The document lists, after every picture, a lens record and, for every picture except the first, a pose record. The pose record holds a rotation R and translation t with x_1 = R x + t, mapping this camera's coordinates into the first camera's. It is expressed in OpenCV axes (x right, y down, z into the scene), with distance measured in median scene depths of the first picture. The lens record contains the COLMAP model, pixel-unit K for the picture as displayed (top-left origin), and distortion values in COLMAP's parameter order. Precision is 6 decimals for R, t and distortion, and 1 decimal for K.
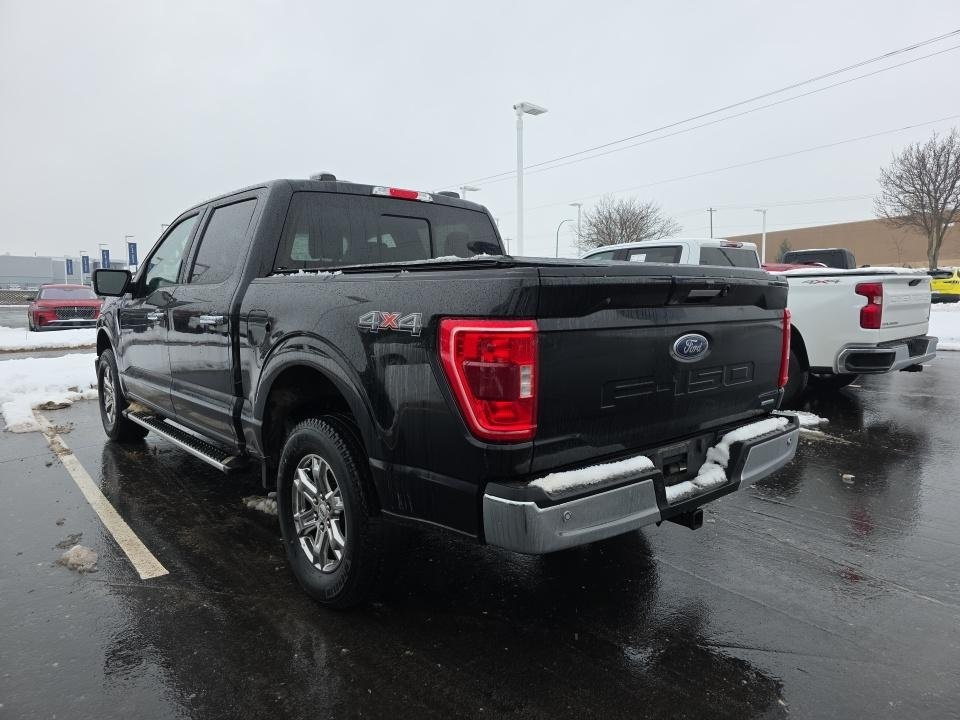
lens RADIAL K [[660.5, 0, 484.5], [0, 660.5, 358.5], [0, 0, 1]] dist [0.218489, -0.000007]
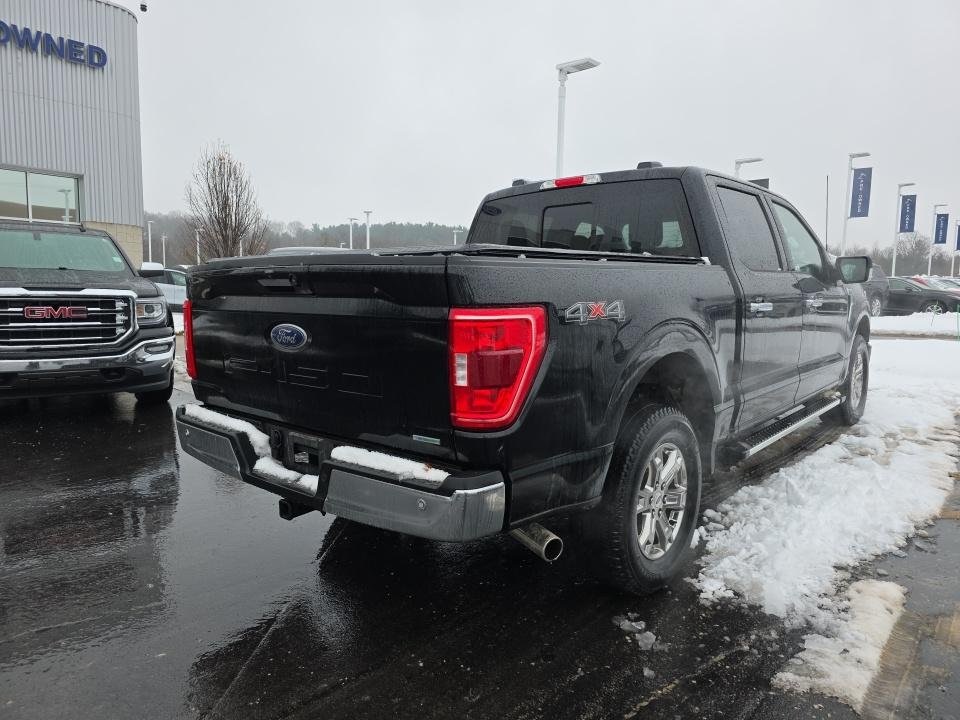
lens RADIAL K [[660.5, 0, 484.5], [0, 660.5, 358.5], [0, 0, 1]] dist [0.218489, -0.000007]
pose [[0.149089, 0.119374, -0.981592, 0.917486], [-0.100306, 0.989391, 0.105088, -0.082474], [0.983723, 0.082792, 0.159481, 0.779674]]
